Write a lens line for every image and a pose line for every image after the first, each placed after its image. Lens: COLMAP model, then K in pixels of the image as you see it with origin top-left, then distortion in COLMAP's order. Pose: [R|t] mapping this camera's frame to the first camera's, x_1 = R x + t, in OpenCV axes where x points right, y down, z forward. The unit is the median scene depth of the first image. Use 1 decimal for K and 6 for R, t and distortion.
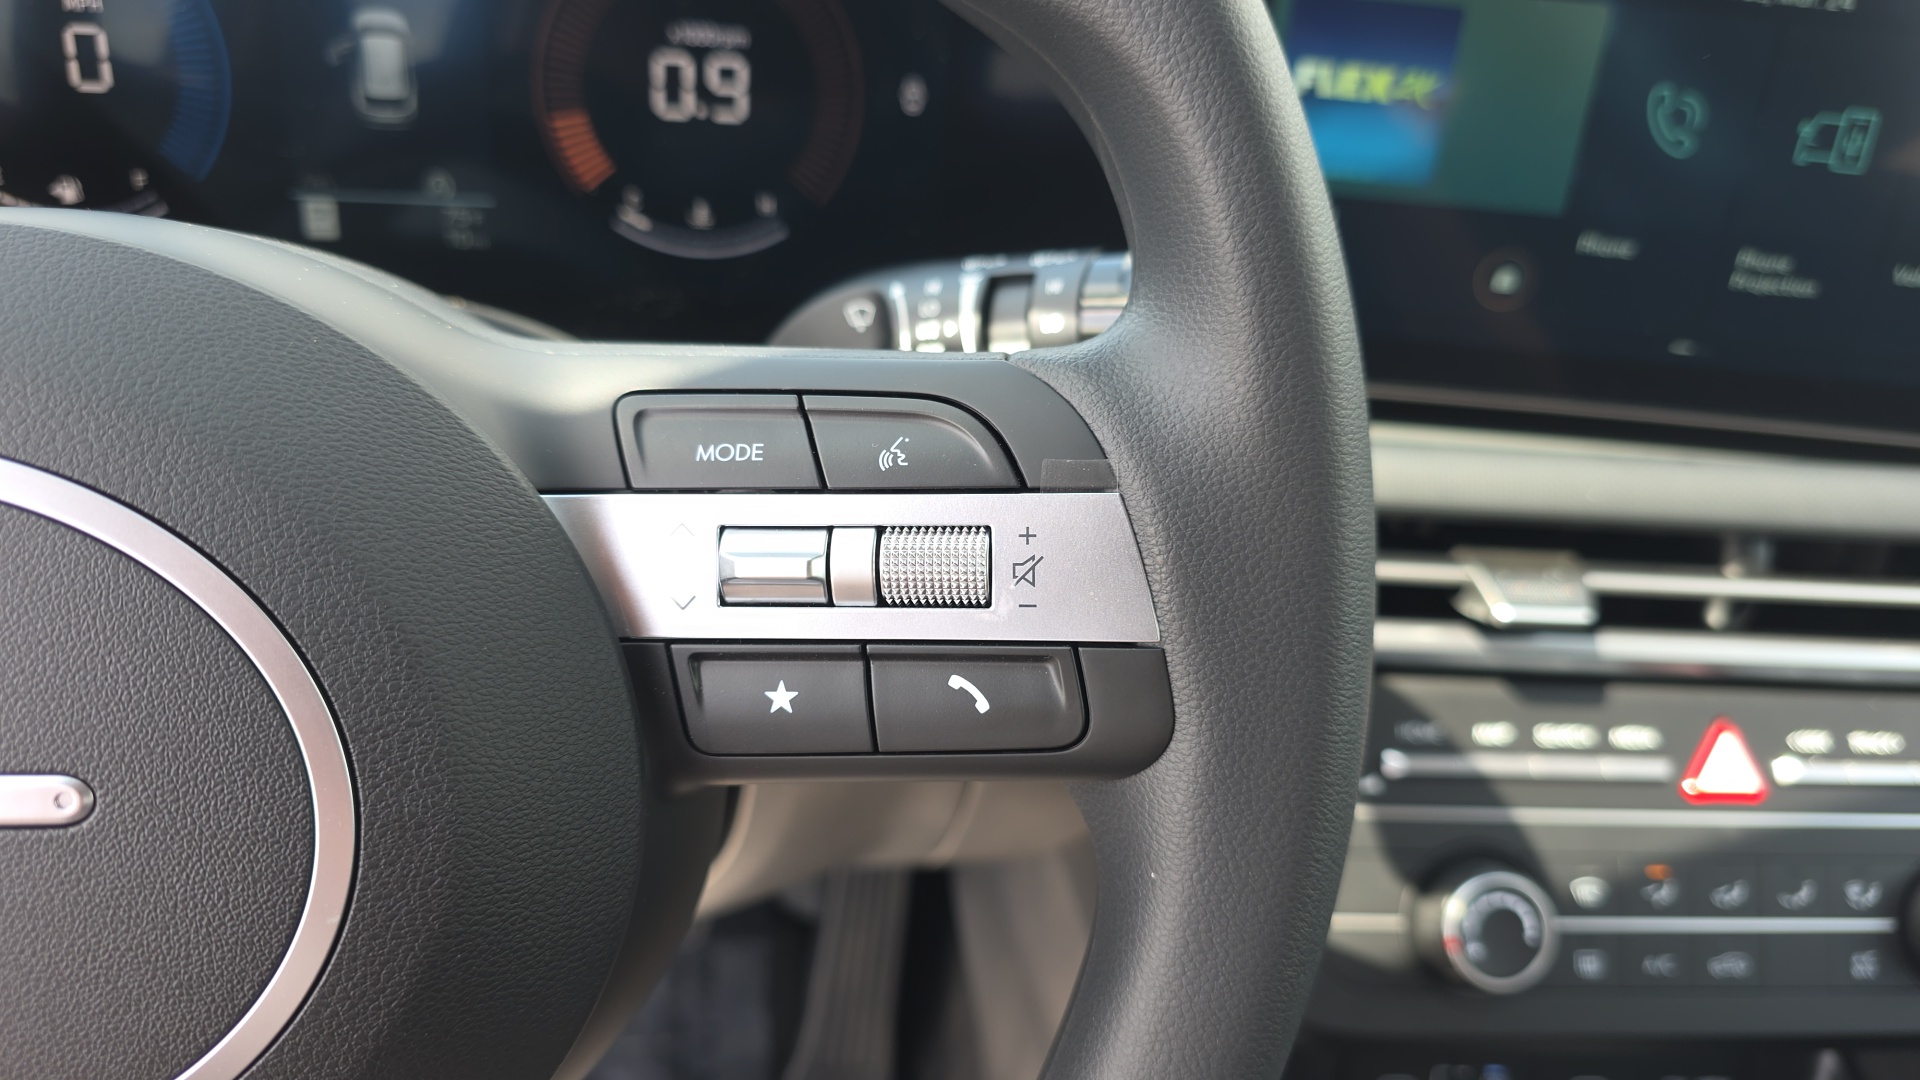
lens RADIAL K [[1401.0, 0, 940.5], [0, 1401.0, 540.6], [0, 0, 1]] dist [-0.003758, -0.029782]
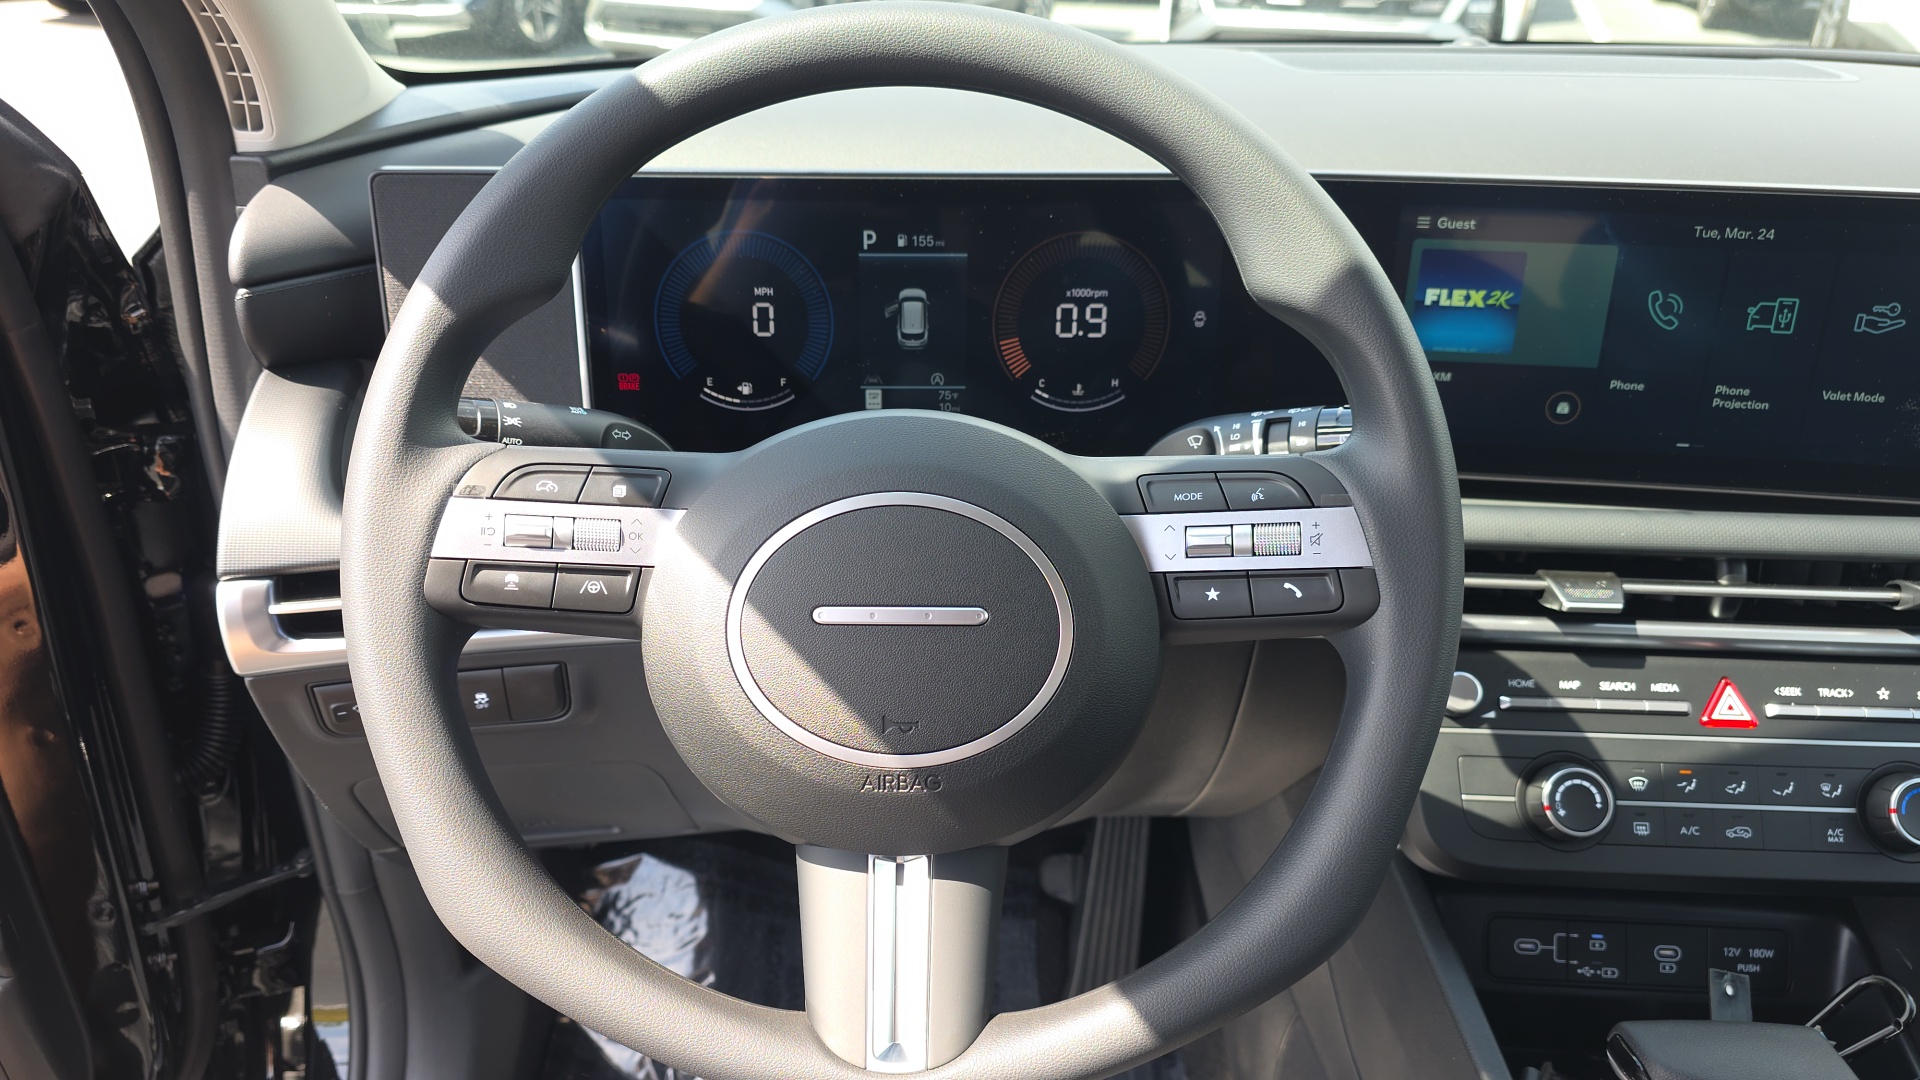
lens RADIAL K [[1310.1, 0, 935.7], [0, 1310.1, 550.3], [0, 0, 1]] dist [0.069243, -0.077259]
pose [[0.992679, -0.021179, -0.118911, -0.161976], [0.011330, 0.996493, -0.082900, 0.111184], [0.120249, 0.080946, 0.989438, -0.678946]]
